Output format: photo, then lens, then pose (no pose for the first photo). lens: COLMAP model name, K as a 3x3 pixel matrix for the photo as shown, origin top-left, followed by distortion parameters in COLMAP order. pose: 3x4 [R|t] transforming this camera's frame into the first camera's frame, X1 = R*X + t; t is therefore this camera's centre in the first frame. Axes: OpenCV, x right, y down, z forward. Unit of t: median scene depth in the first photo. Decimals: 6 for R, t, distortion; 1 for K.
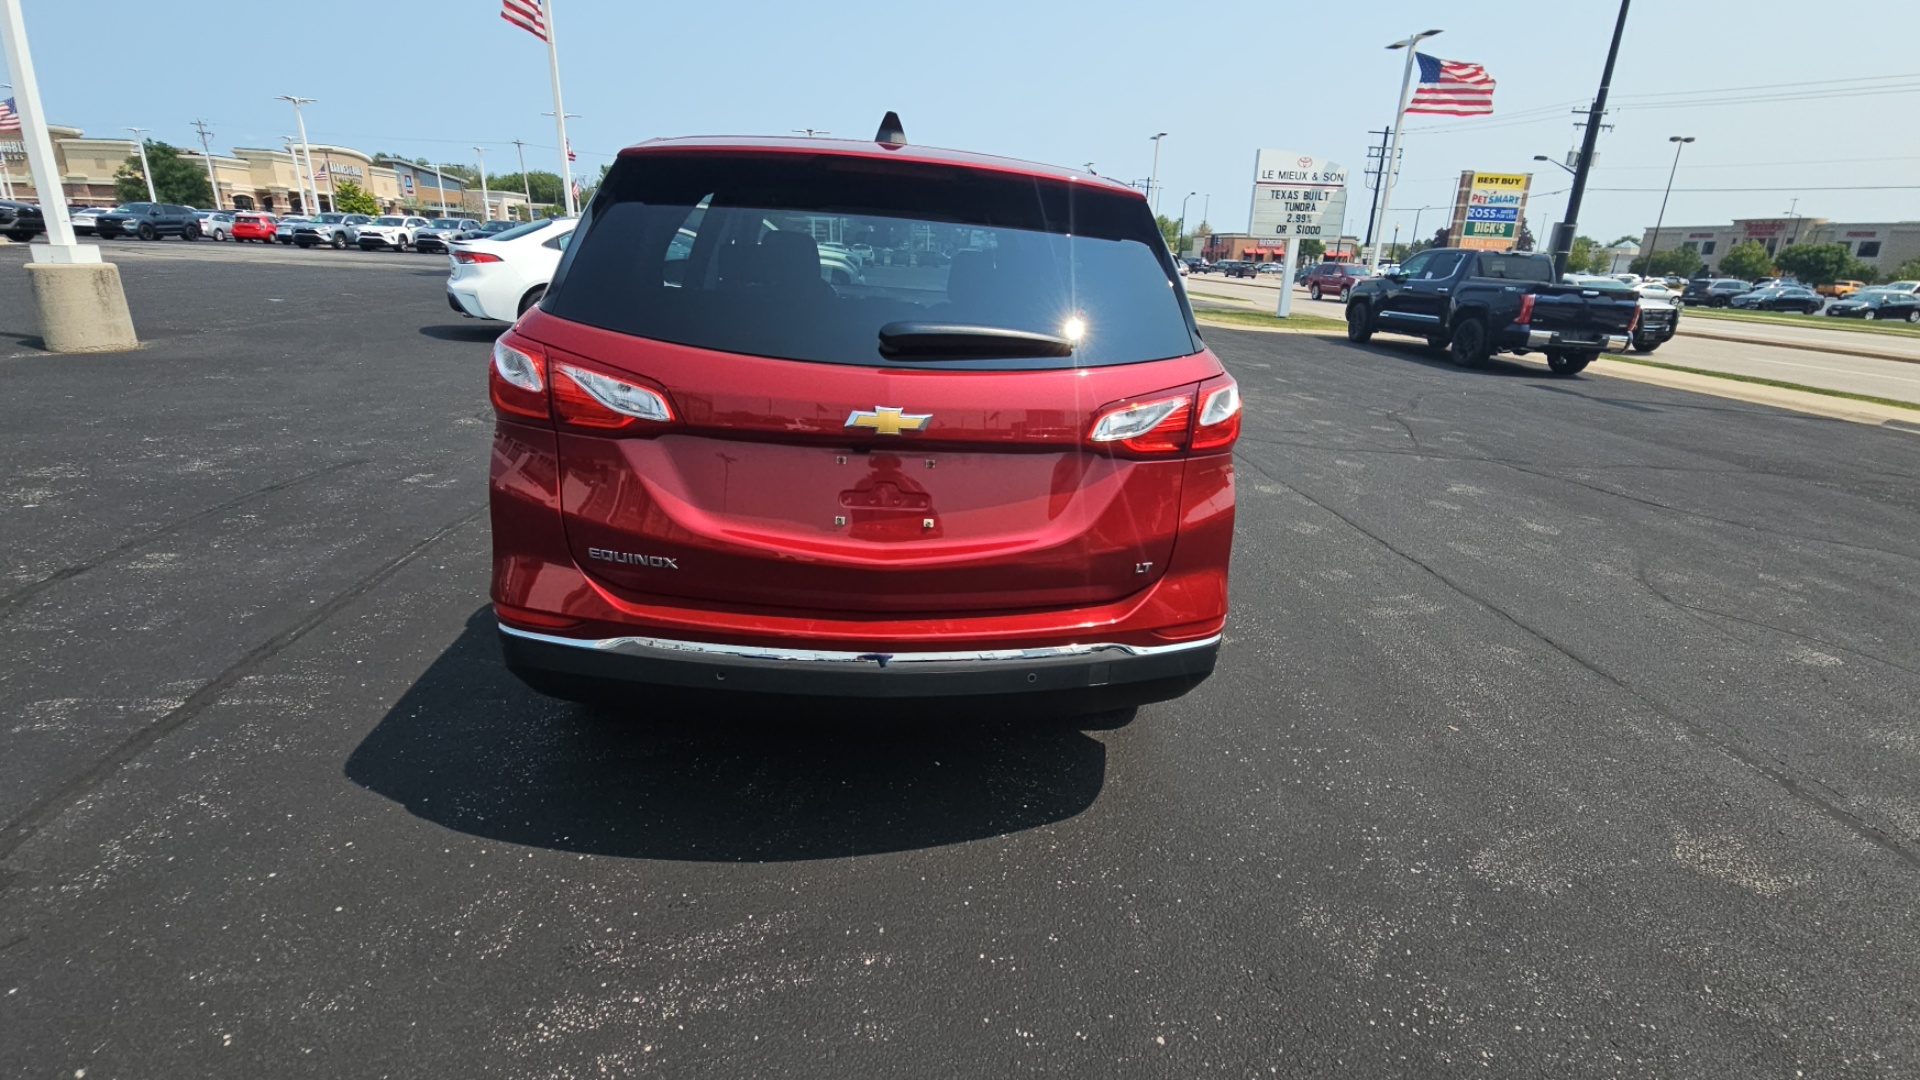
lens RADIAL K [[848.5, 0, 980.6], [0, 848.5, 546.1], [0, 0, 1]] dist [0.005586, -0.006279]
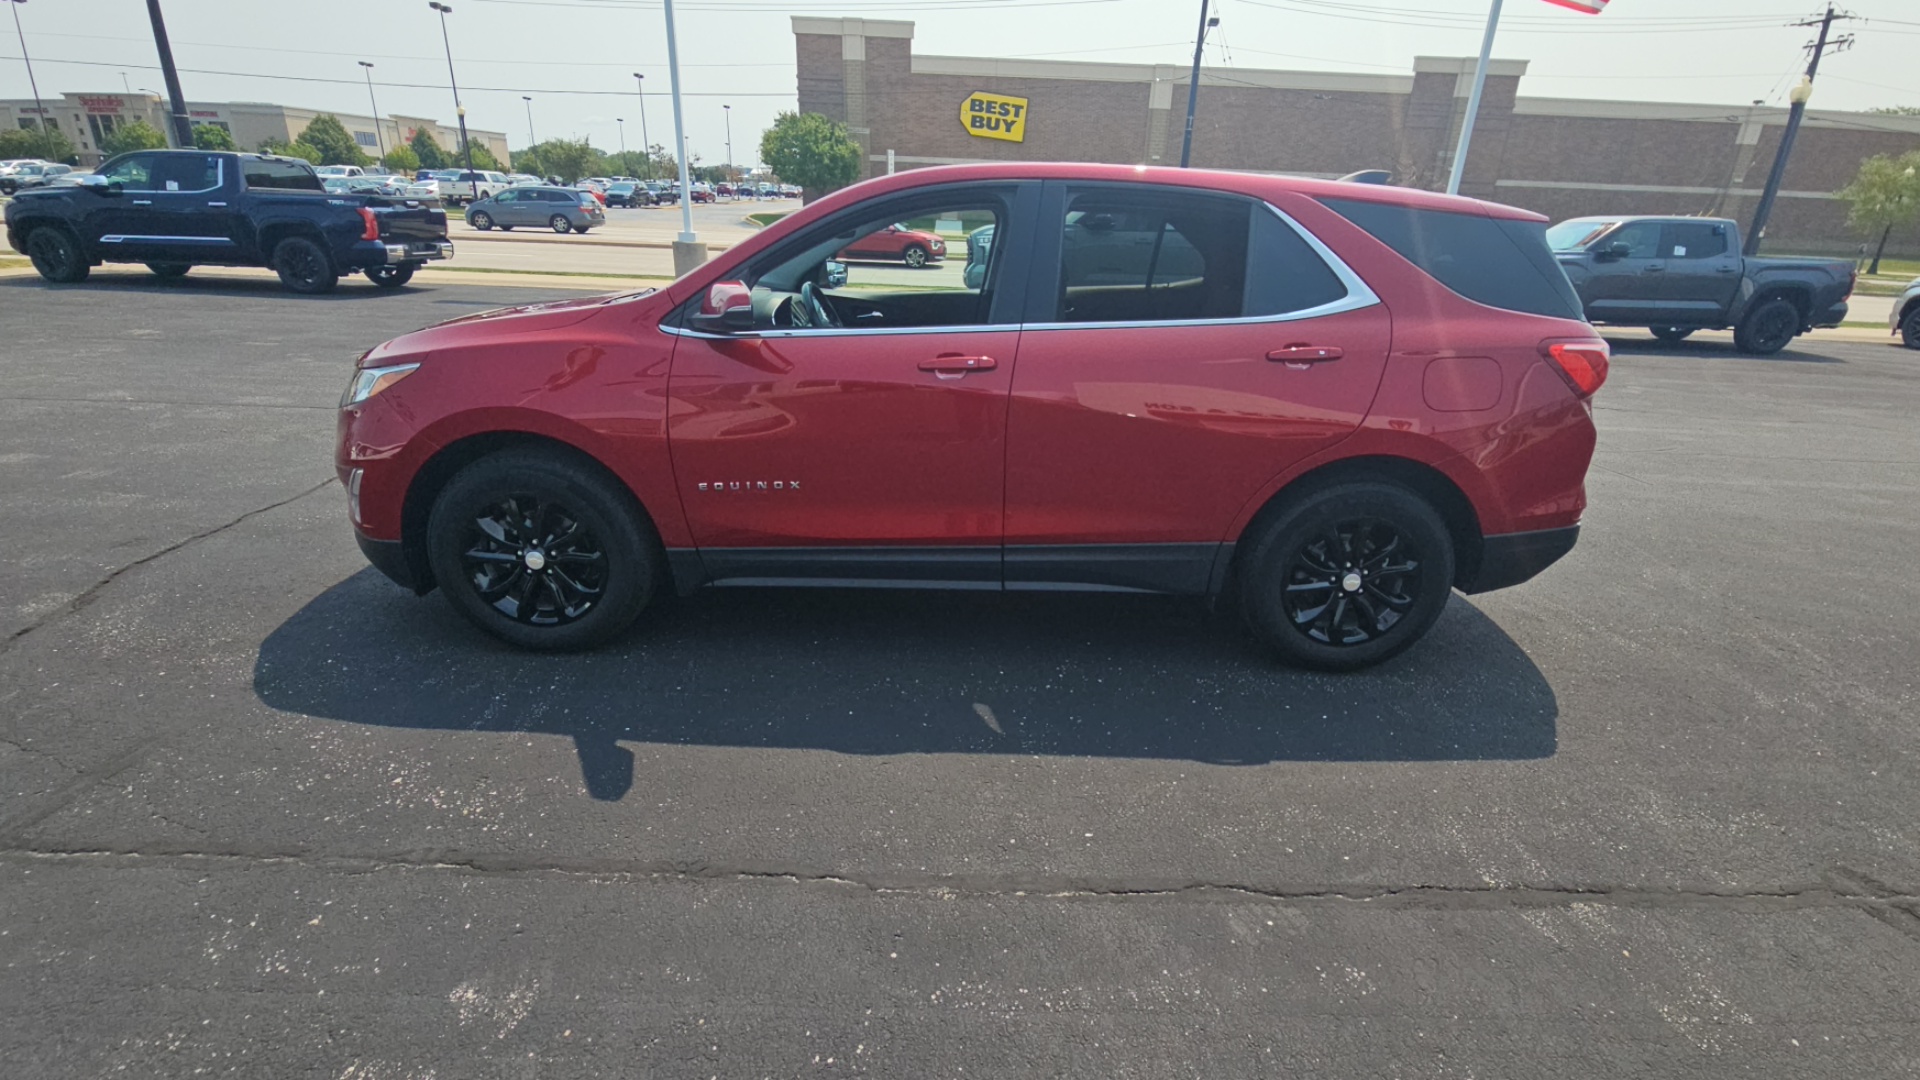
lens RADIAL K [[848.5, 0, 980.6], [0, 848.5, 546.1], [0, 0, 1]] dist [0.005586, -0.006279]
pose [[0.108193, -0.410437, 0.905448, -0.261157], [0.297106, 0.882518, 0.364541, -0.095327], [-0.948695, 0.229573, 0.217426, 0.209712]]
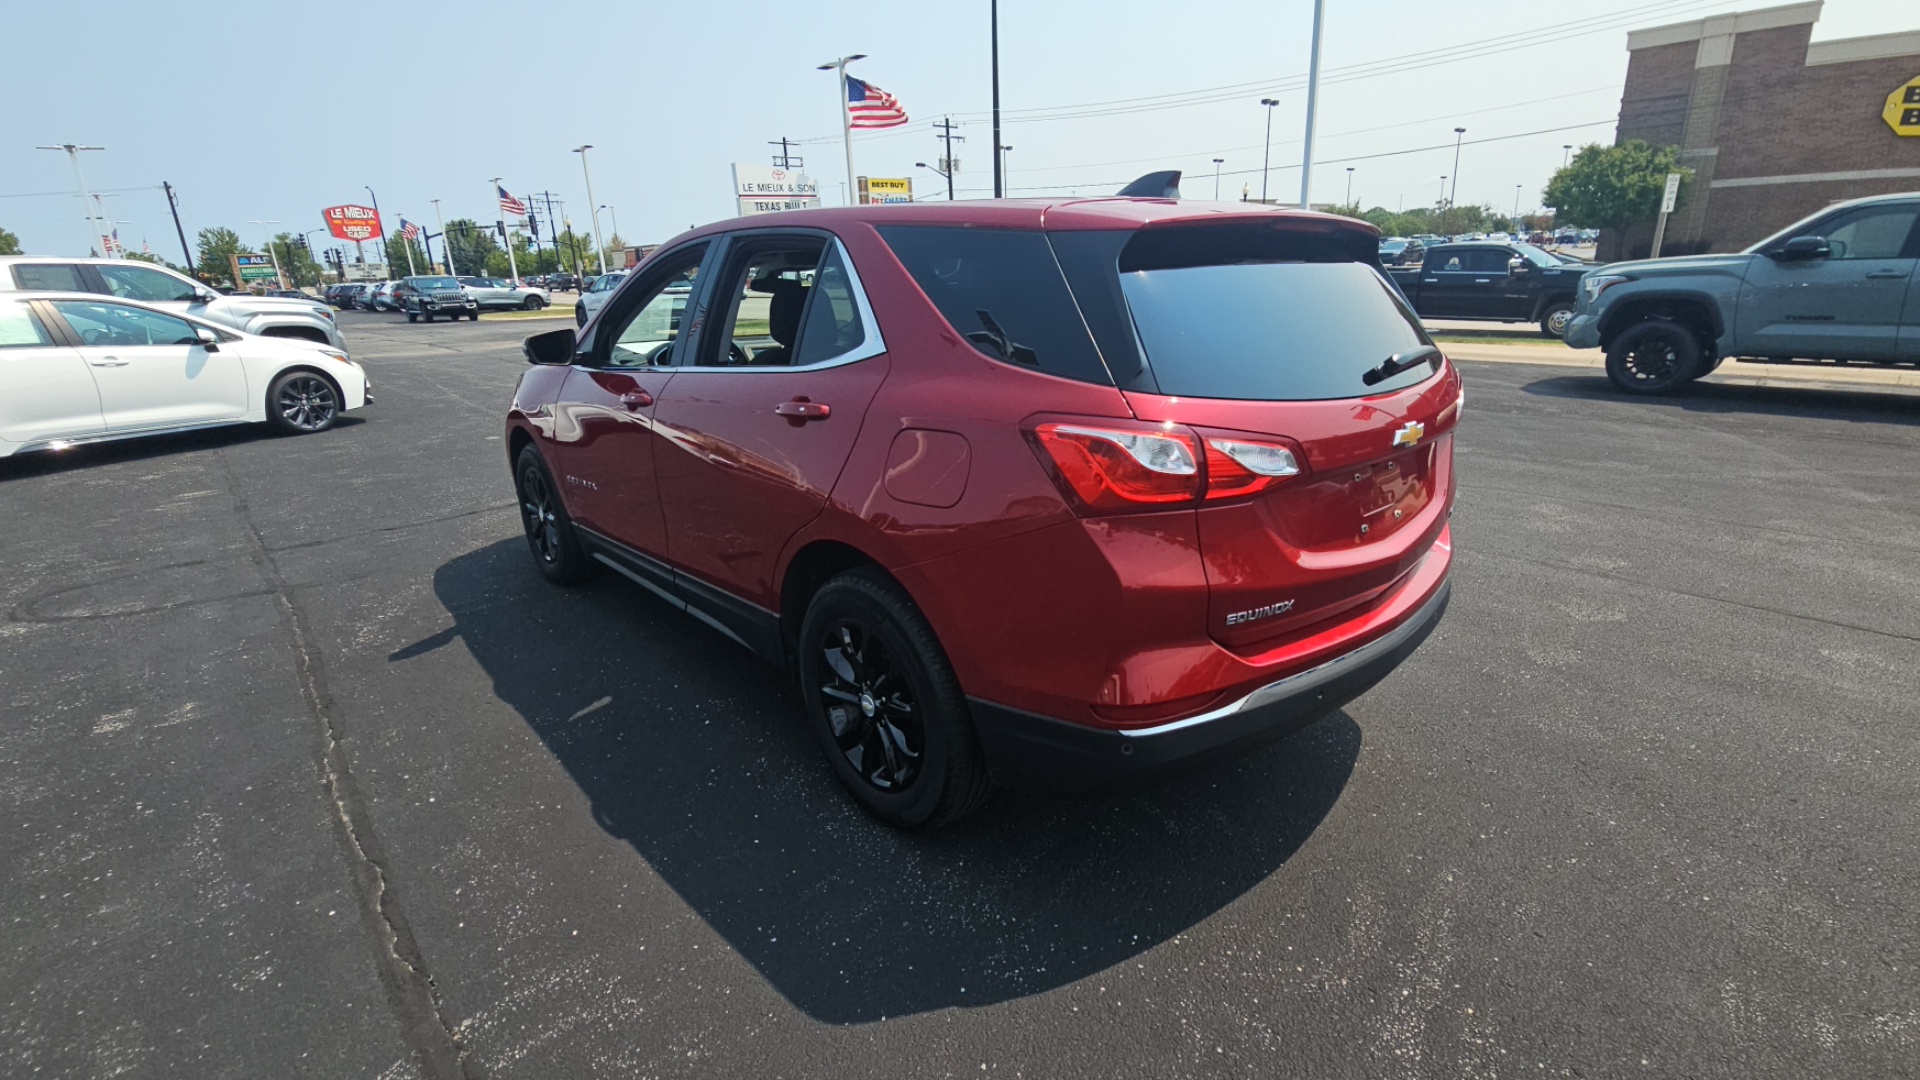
lens RADIAL K [[848.5, 0, 980.6], [0, 848.5, 546.1], [0, 0, 1]] dist [0.005586, -0.006279]
pose [[0.808405, -0.254463, 0.530782, -0.138110], [0.259364, 0.963462, 0.066872, -0.025205], [-0.528404, 0.083606, 0.844866, 0.034130]]
